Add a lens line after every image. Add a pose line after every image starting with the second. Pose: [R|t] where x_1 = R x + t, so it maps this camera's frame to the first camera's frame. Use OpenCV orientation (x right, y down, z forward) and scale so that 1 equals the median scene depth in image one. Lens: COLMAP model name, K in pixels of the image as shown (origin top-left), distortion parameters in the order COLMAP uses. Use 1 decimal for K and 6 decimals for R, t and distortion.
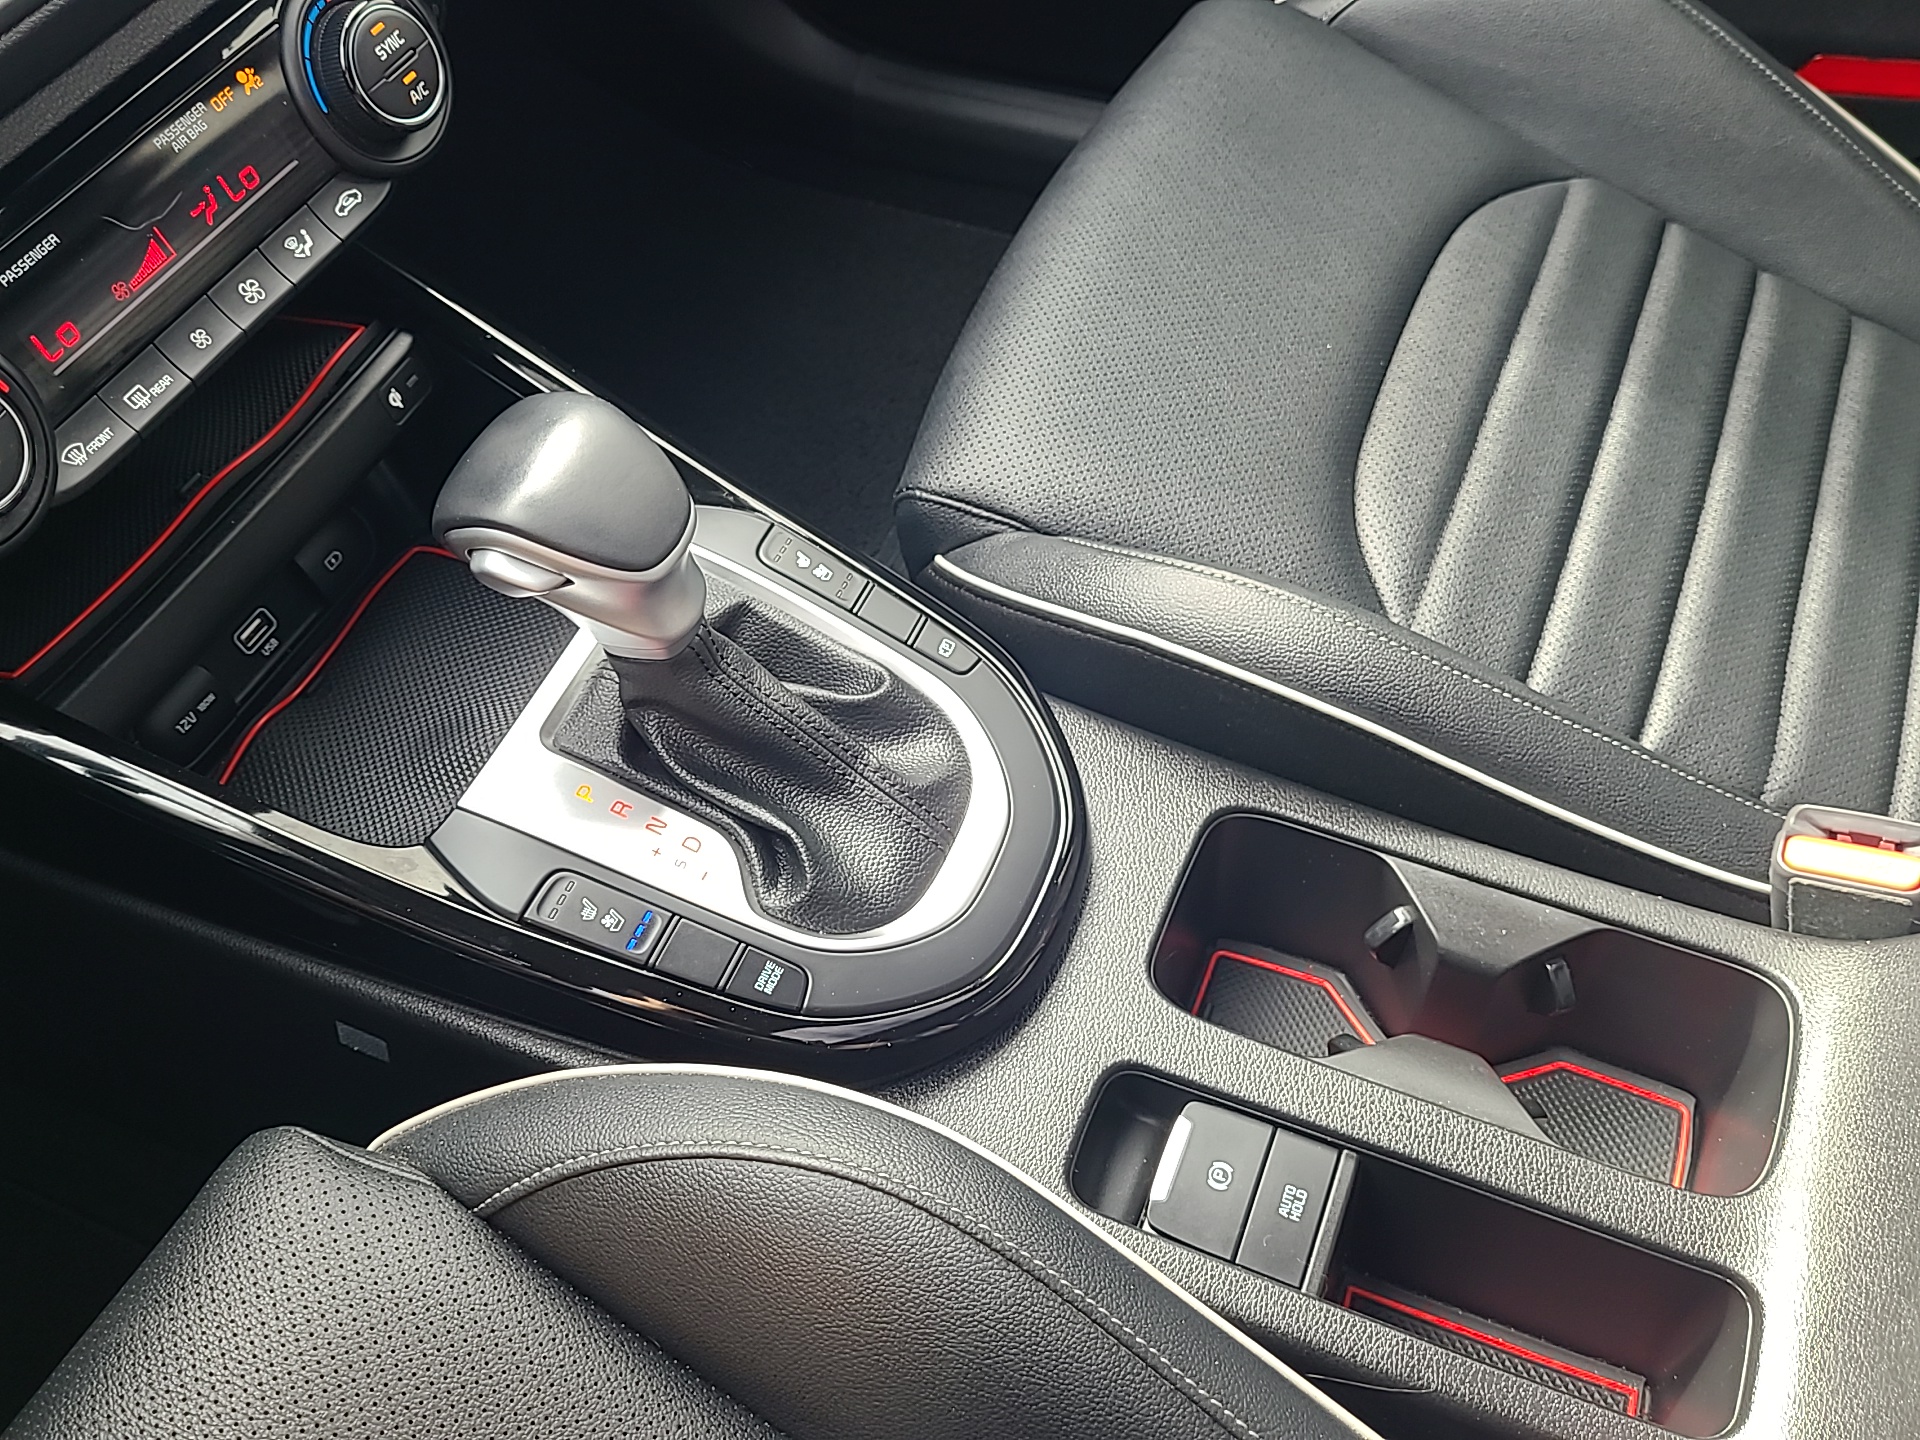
lens RADIAL K [[1748.2, 0, 947.5], [0, 1748.2, 751.2], [0, 0, 1]] dist [0.014215, 0.000000]
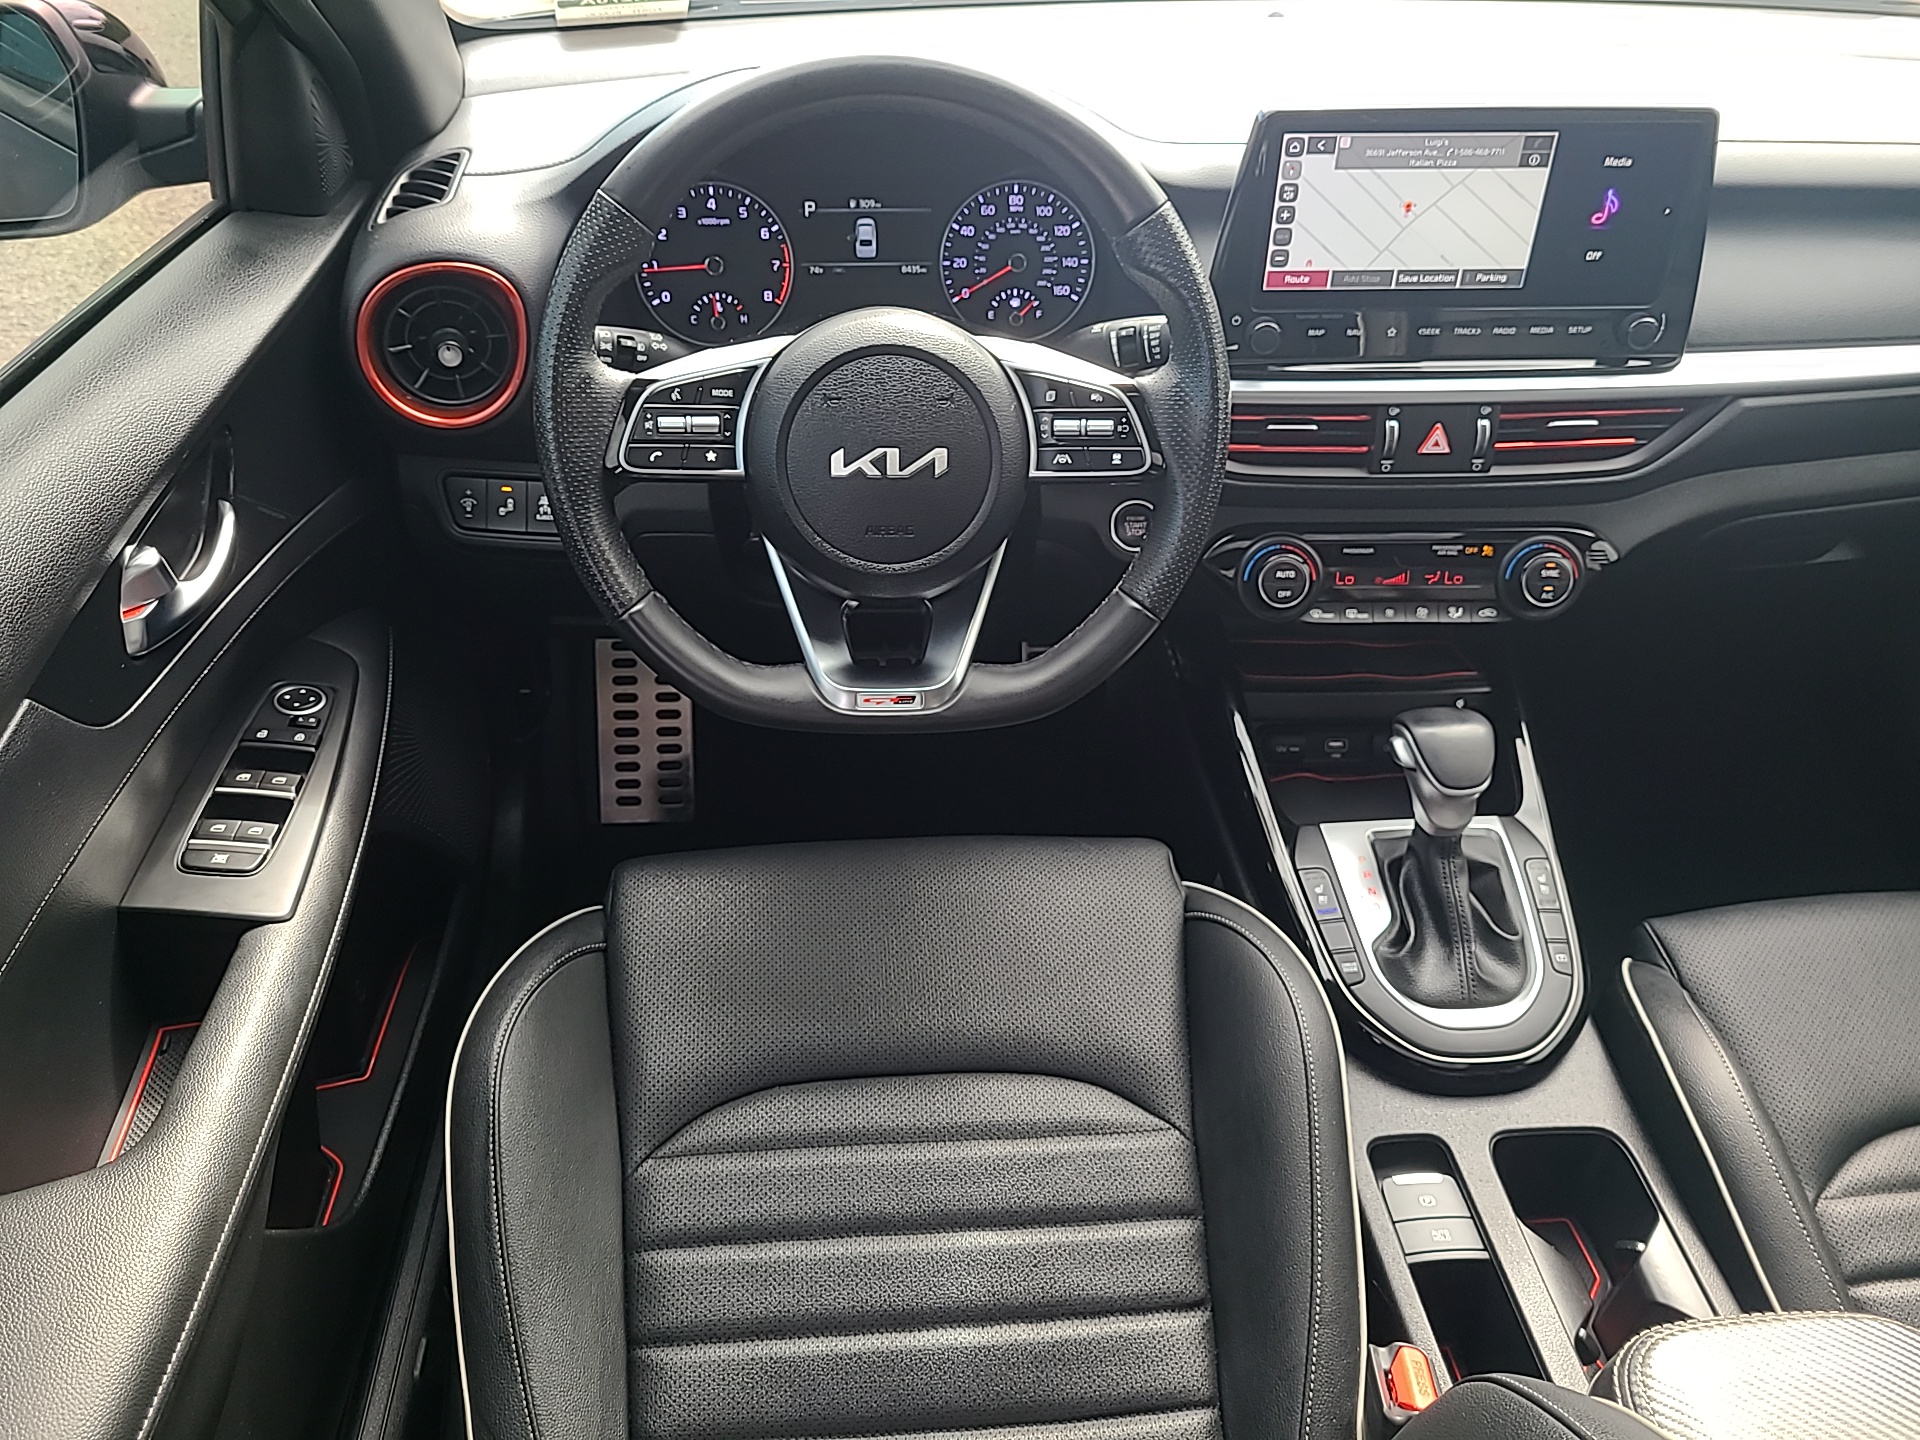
lens RADIAL K [[1430.0, 0, 943.8], [0, 1430.0, 734.8], [0, 0, 1]] dist [0.009390, -0.028731]
pose [[0.464861, 0.582498, -0.666783, 0.614115], [-0.729744, 0.678539, 0.084013, 0.141705], [0.501376, 0.447527, 0.740501, -0.609611]]
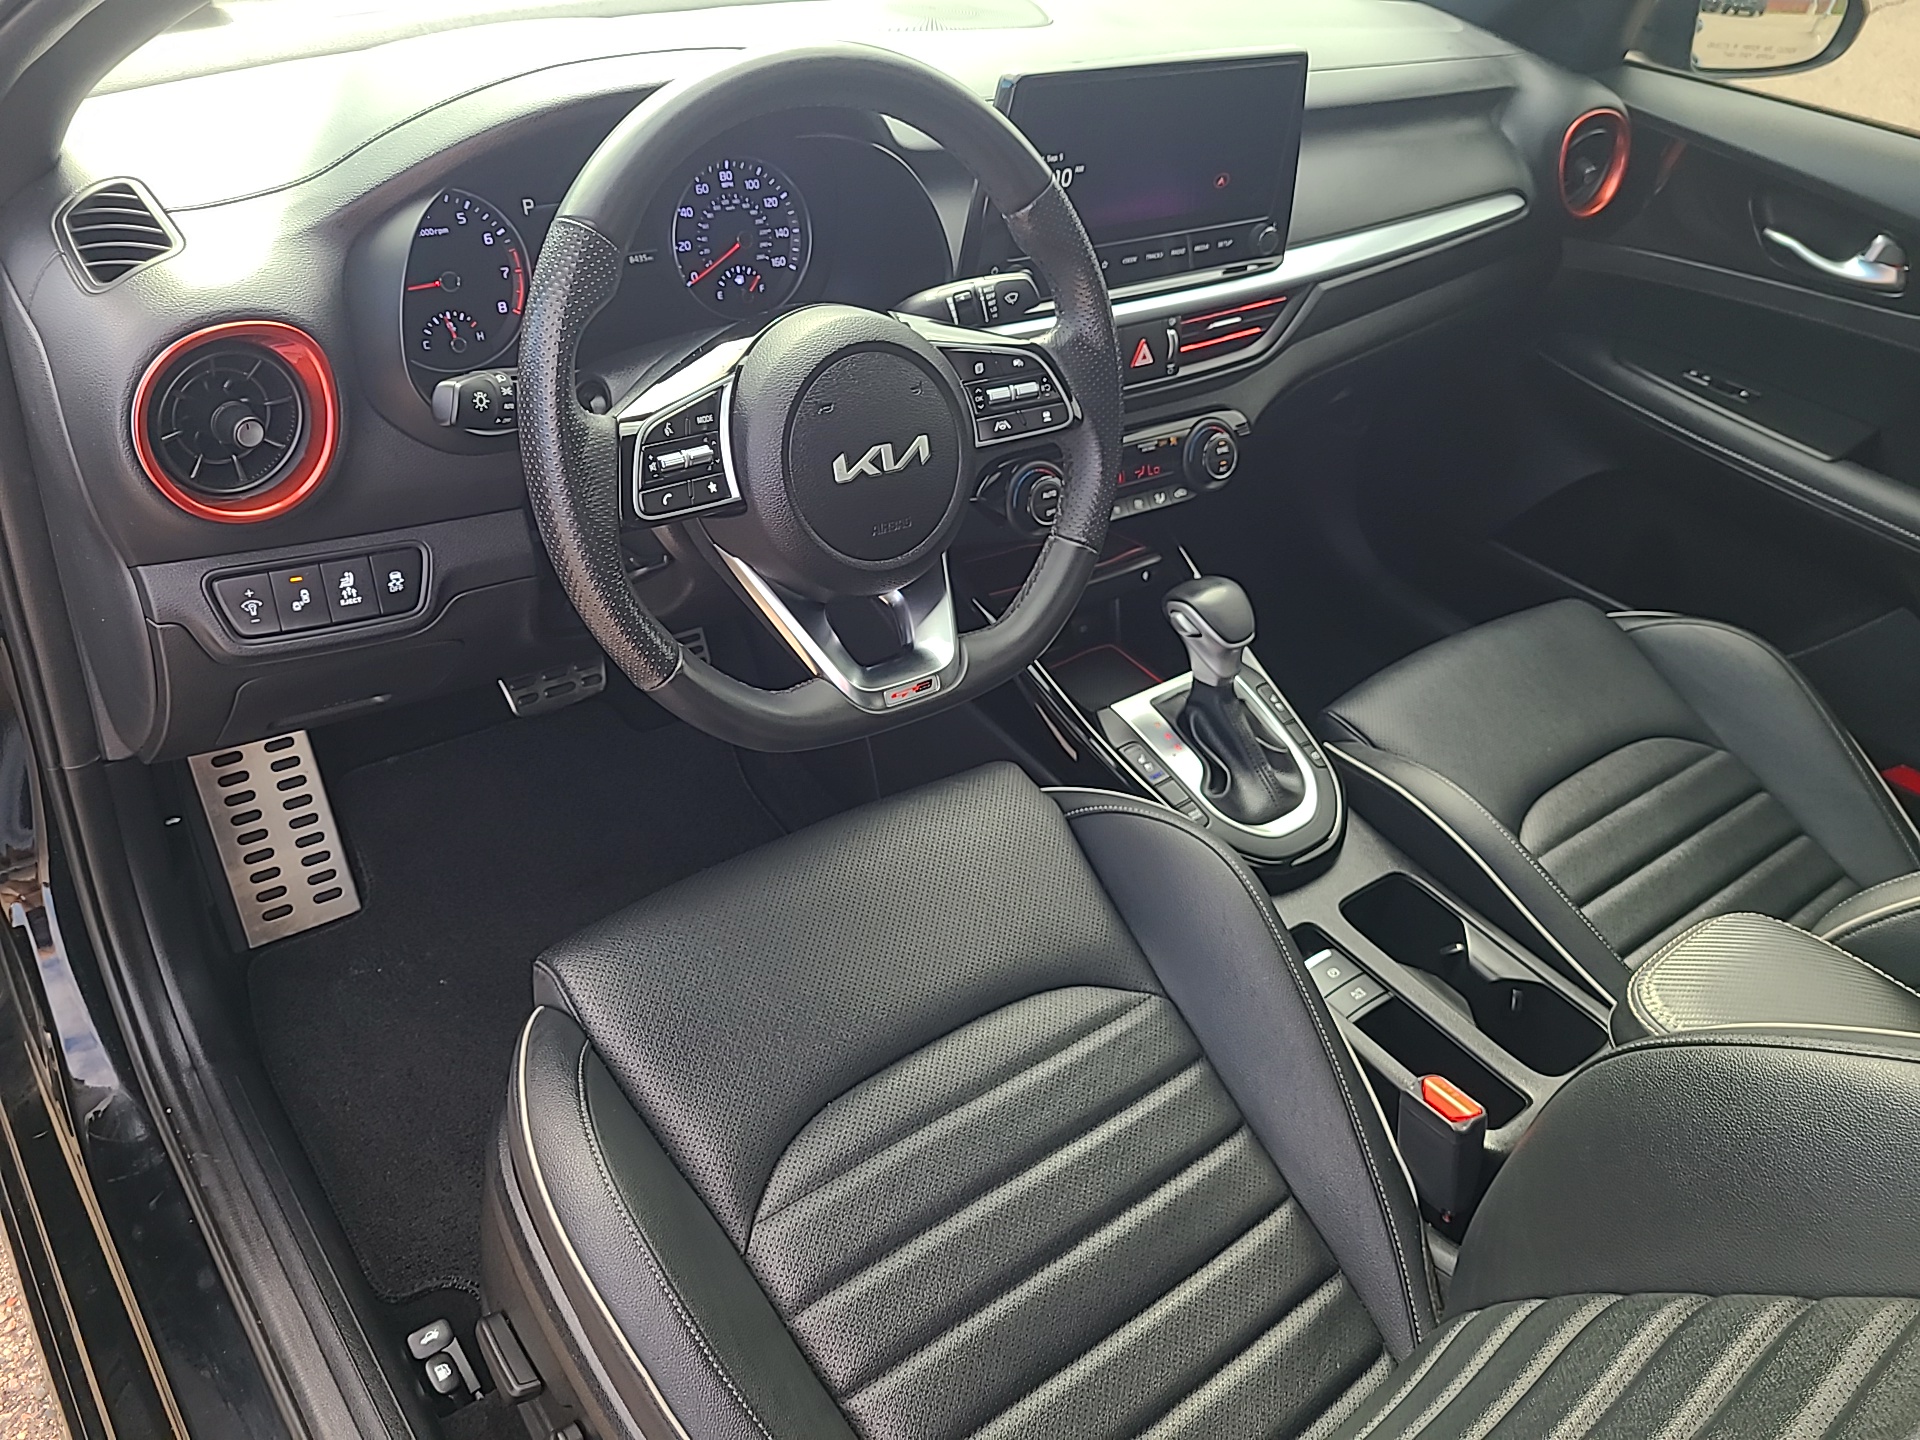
lens RADIAL K [[1430.0, 0, 956.3], [0, 1430.0, 726.4], [0, 0, 1]] dist [0.009390, -0.028731]
pose [[0.862513, 0.412912, -0.292531, 0.134720], [-0.477356, 0.855750, -0.199557, 0.544170], [0.167934, 0.311762, 0.935202, -0.905966]]
